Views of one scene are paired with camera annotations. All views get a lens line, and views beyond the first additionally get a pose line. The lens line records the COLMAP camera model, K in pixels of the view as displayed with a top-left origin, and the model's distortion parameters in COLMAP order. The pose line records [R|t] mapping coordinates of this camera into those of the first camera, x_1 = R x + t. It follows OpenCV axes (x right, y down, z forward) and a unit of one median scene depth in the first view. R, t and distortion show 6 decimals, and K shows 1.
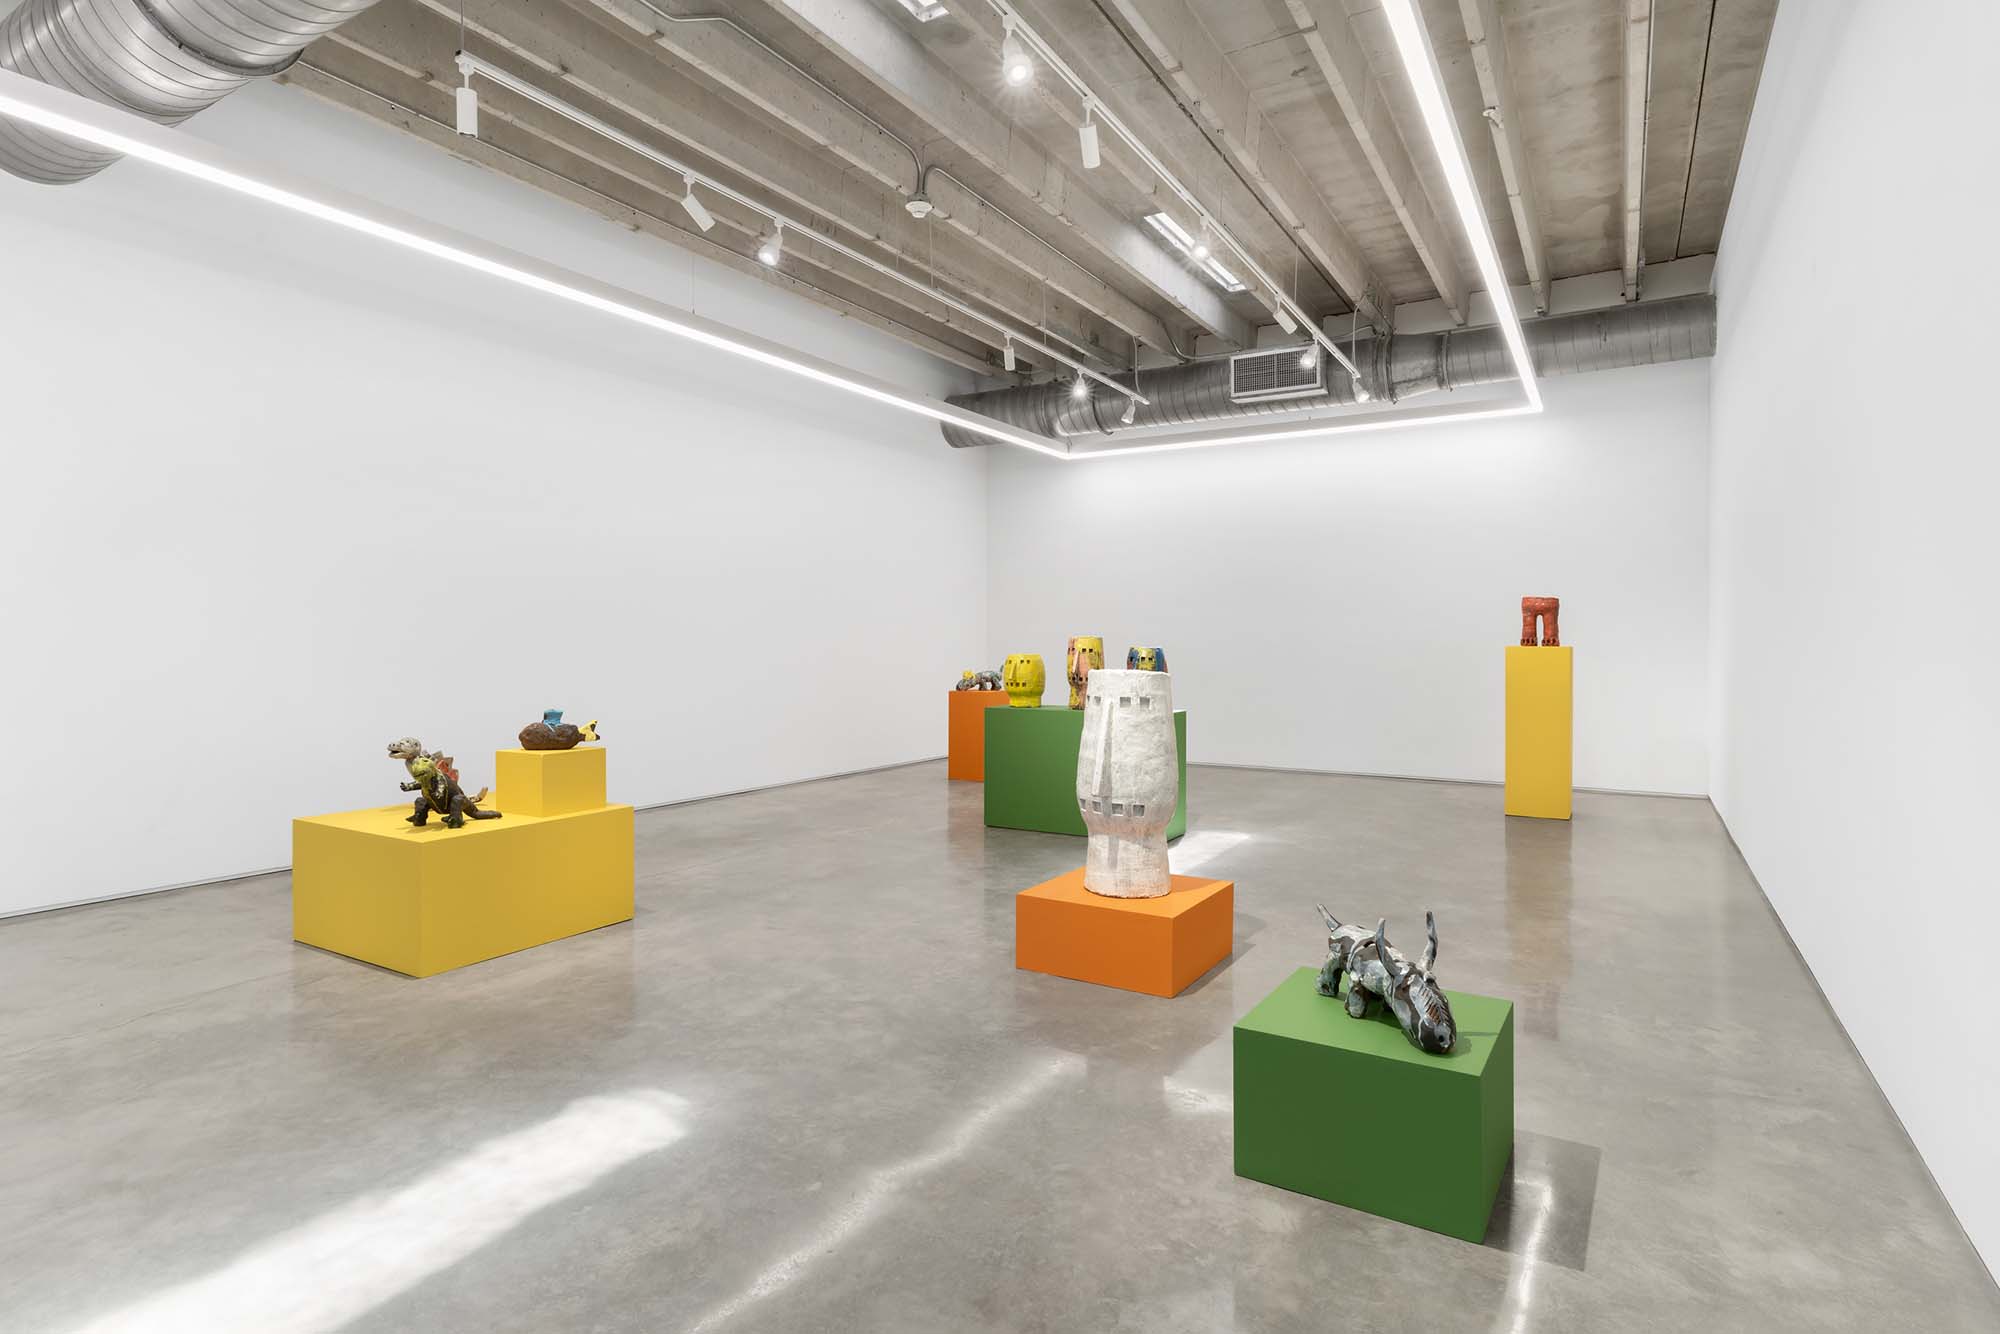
lens RADIAL K [[1030.7, 0, 1003.8], [0, 1030.7, 646.5], [0, 0, 1]] dist [0.000524, 0.000411]
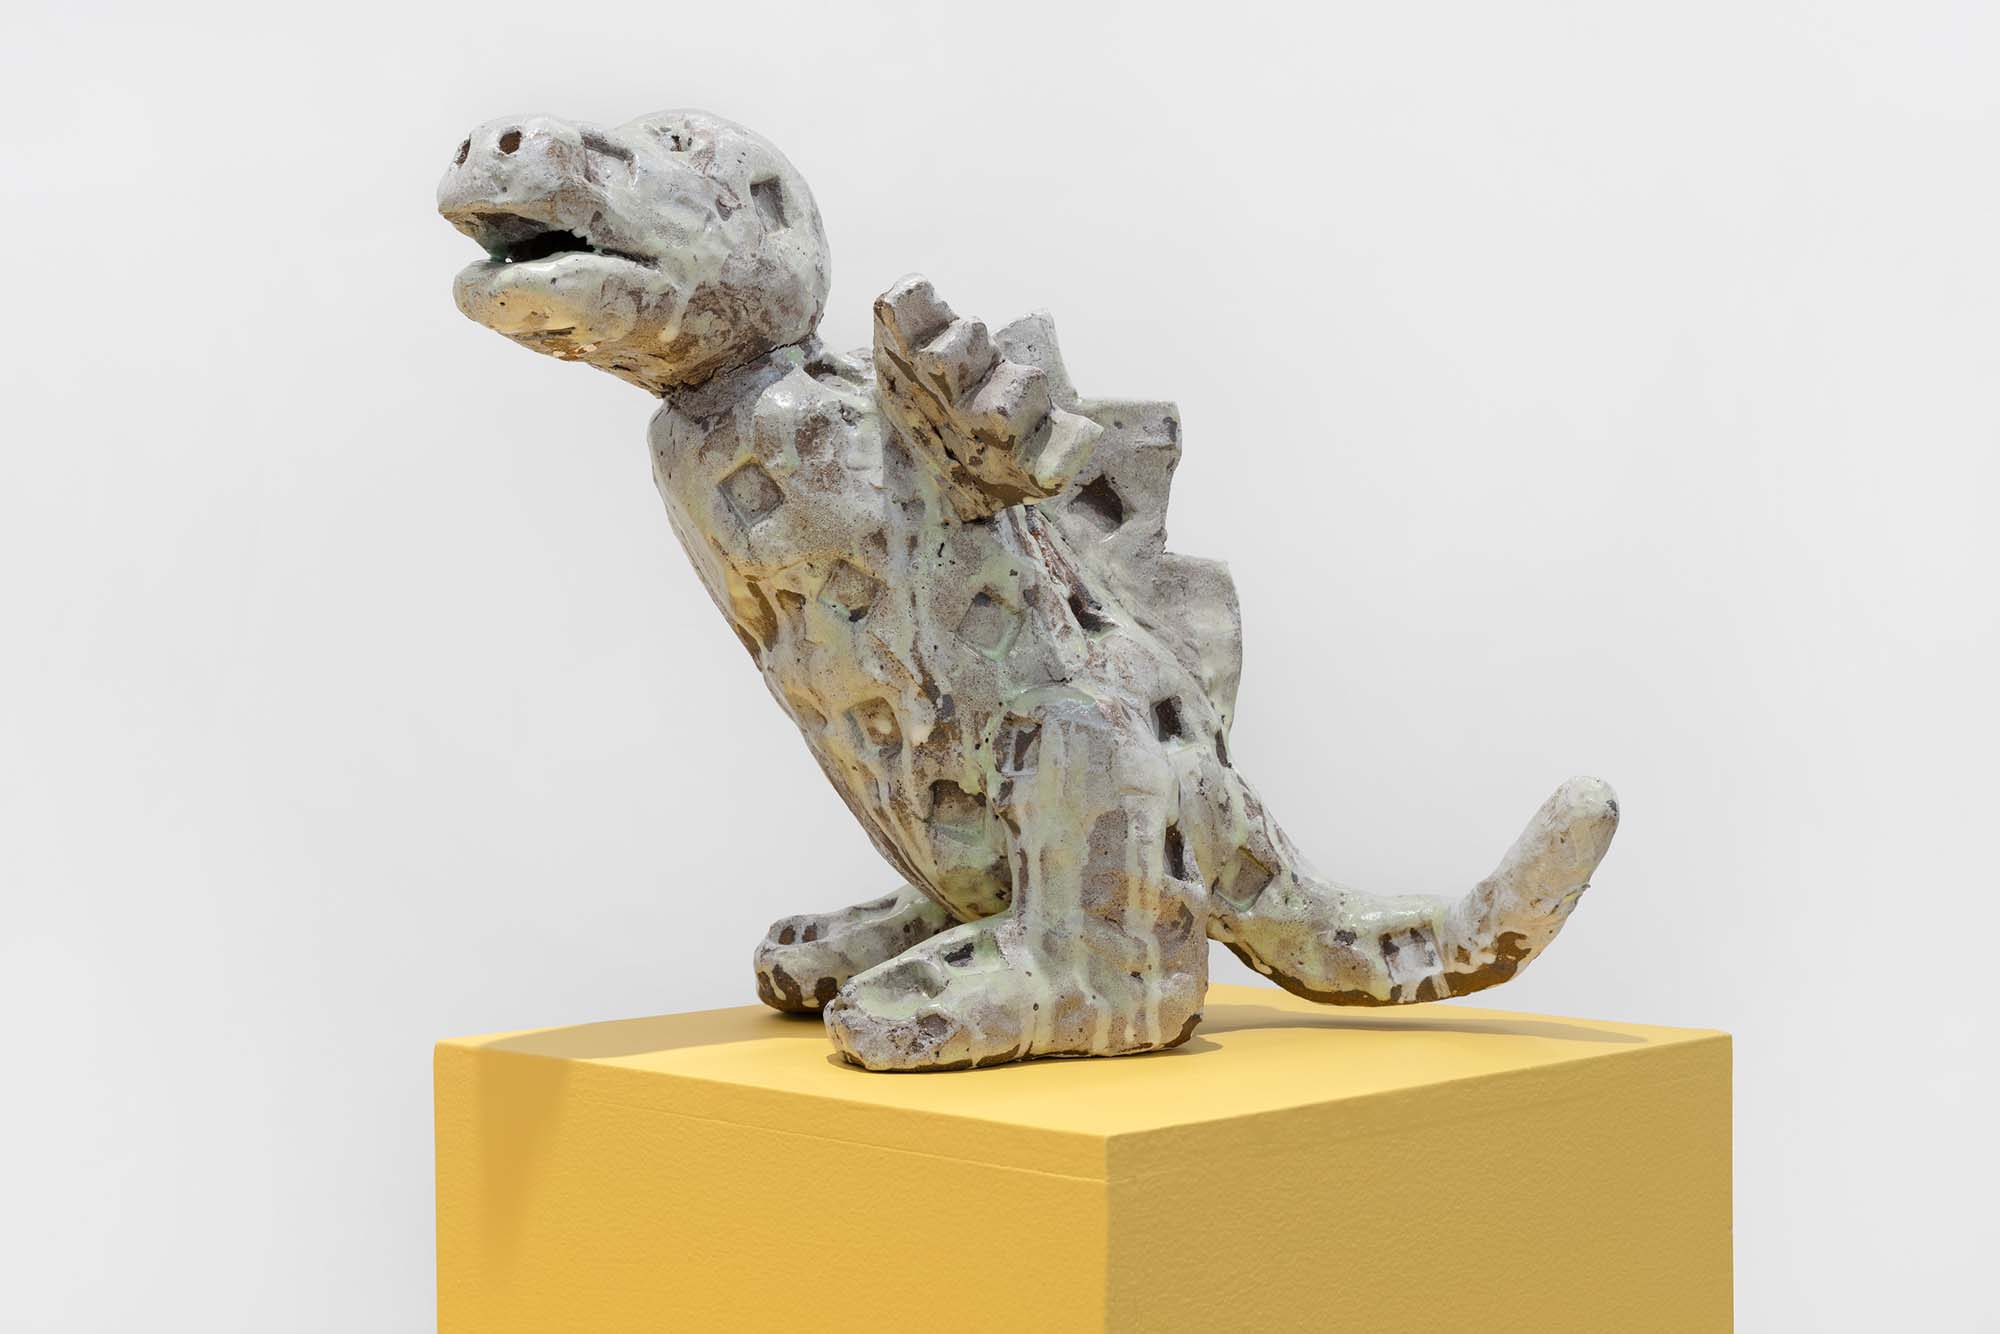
lens RADIAL K [[3177.5, 0, 1000.0], [0, 3177.5, 667.0], [0, 0, 1]] dist [-0.007376, -0.005718]
pose [[0.910683, -0.009517, -0.412996, -0.336034], [0.008360, 0.999954, -0.004608, 0.096483], [0.413021, 0.000744, 0.910721, 0.581699]]
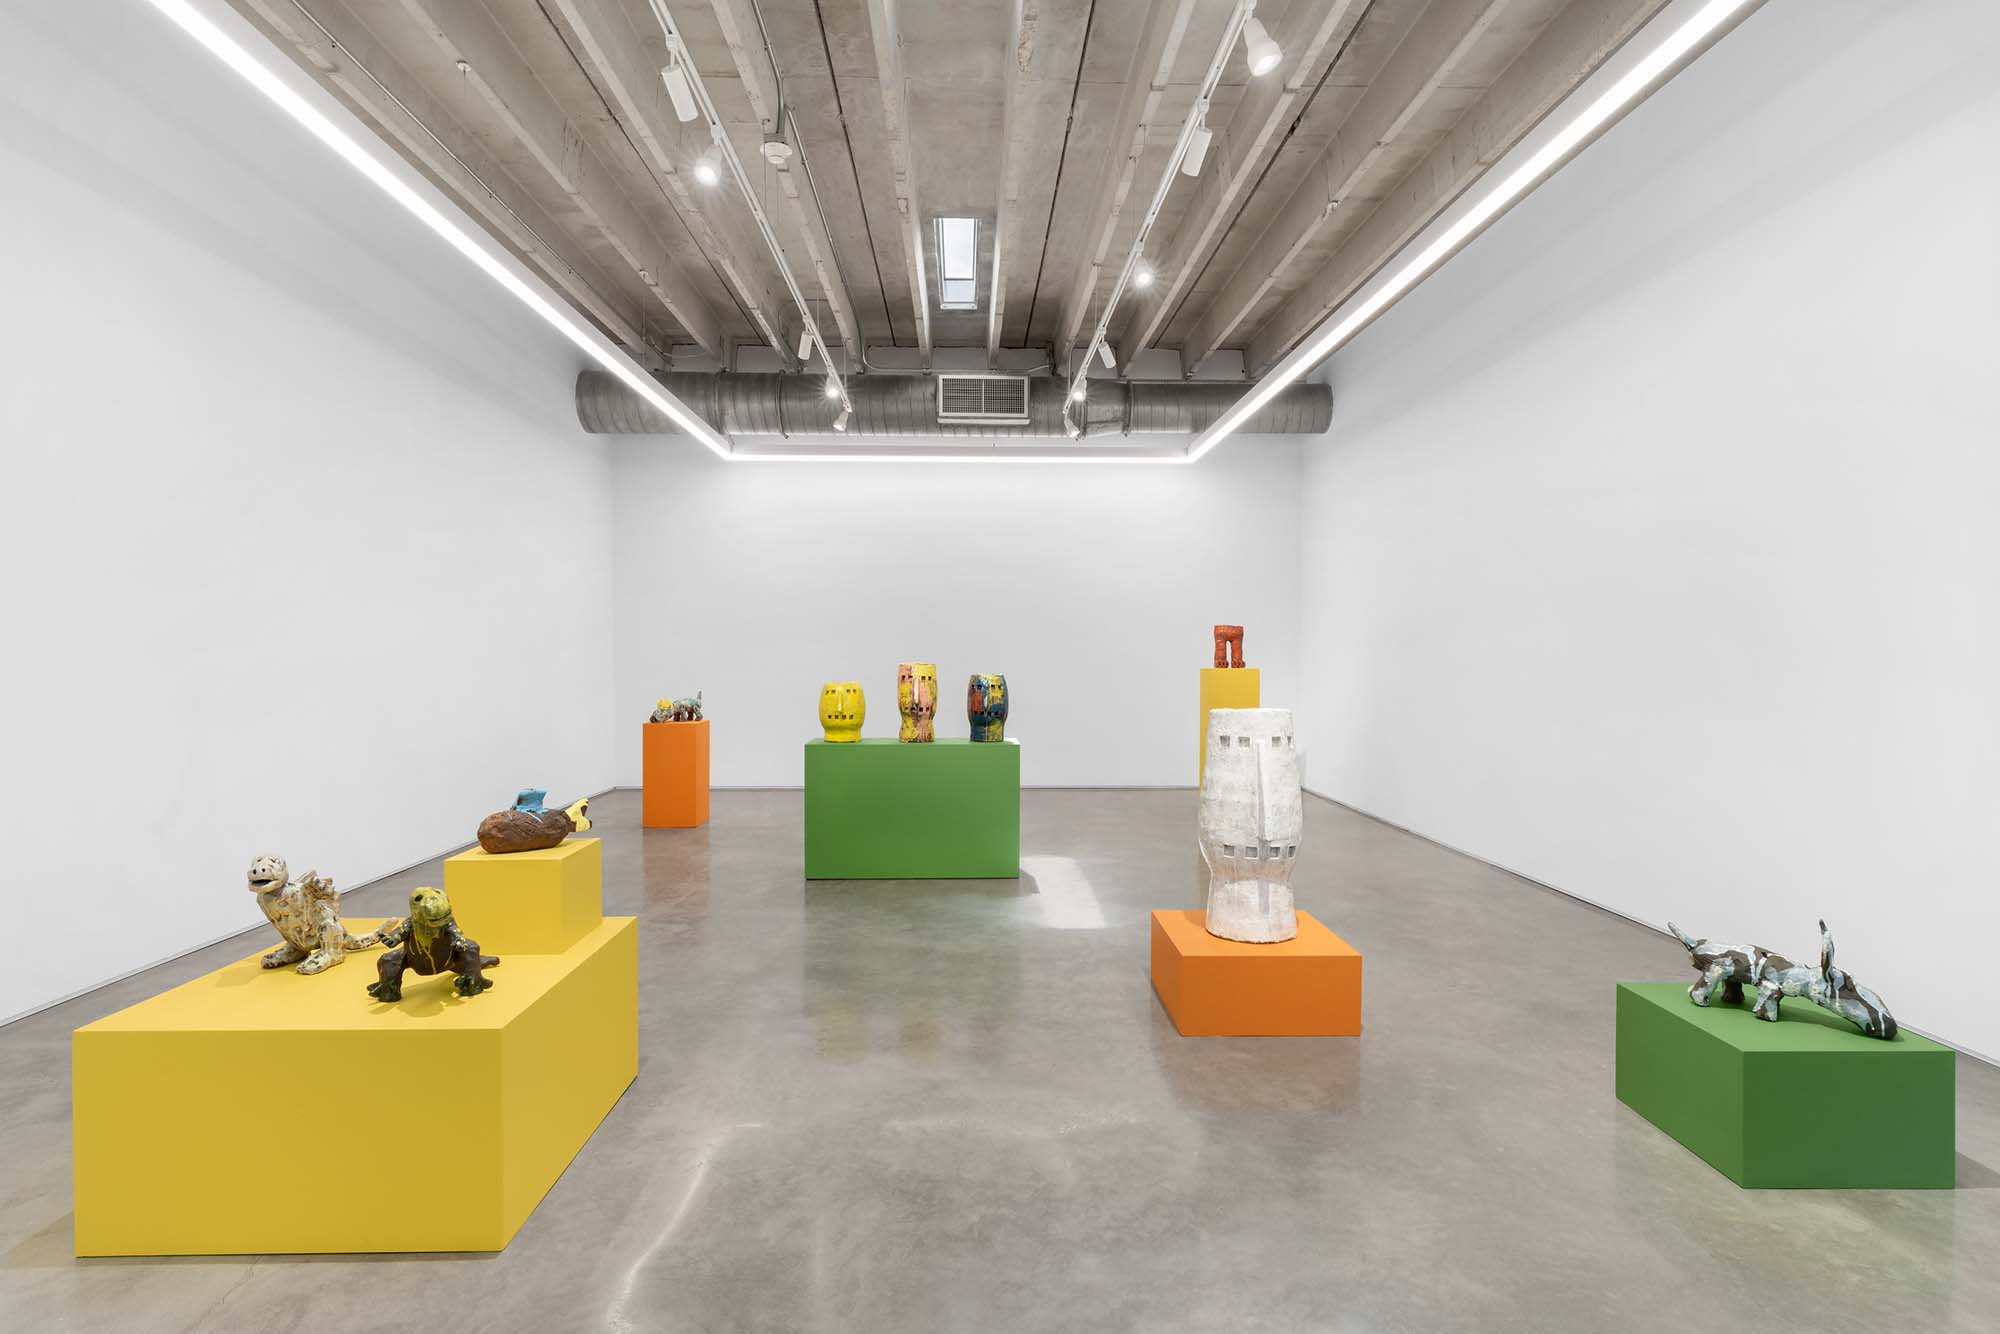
lens RADIAL K [[1027.7, 0, 1000.0], [0, 1027.7, 667.0], [0, 0, 1]] dist [0.000772, 0.001908]
pose [[0.841493, -0.007286, 0.540218, -0.398656], [0.001596, 0.999938, 0.011001, -0.017845], [-0.540265, -0.008395, 0.841453, 0.206472]]
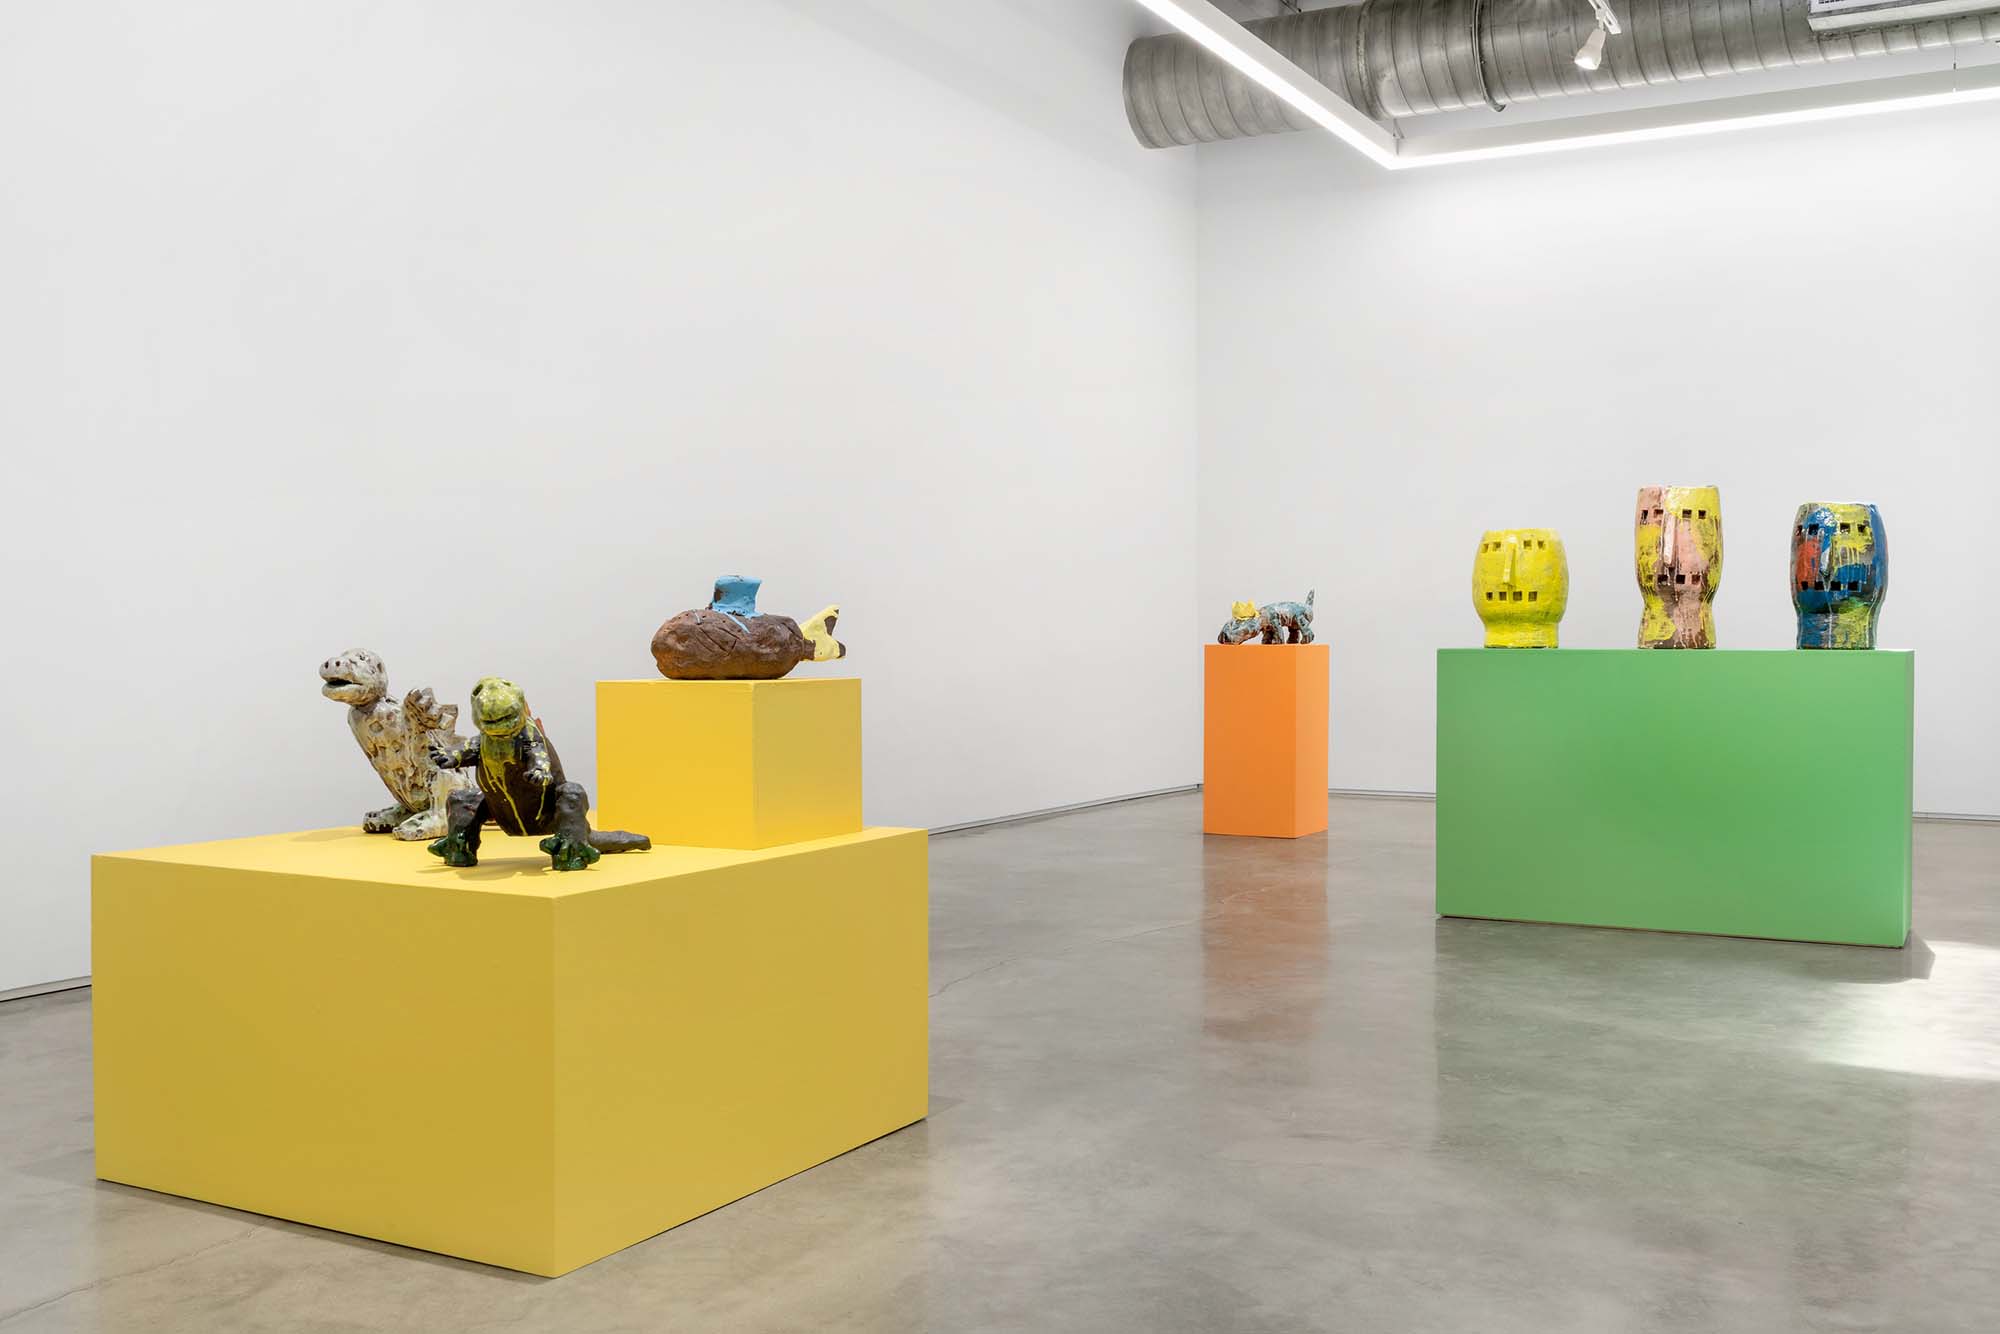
lens RADIAL K [[1933.4, 0, 1000.0], [0, 1933.4, 667.0], [0, 0, 1]] dist [-0.006802, 0.000708]
pose [[0.999357, -0.003325, 0.035692, -0.269351], [0.002870, 0.999914, 0.012786, 0.063641], [-0.035732, -0.012676, 0.999281, 0.205015]]
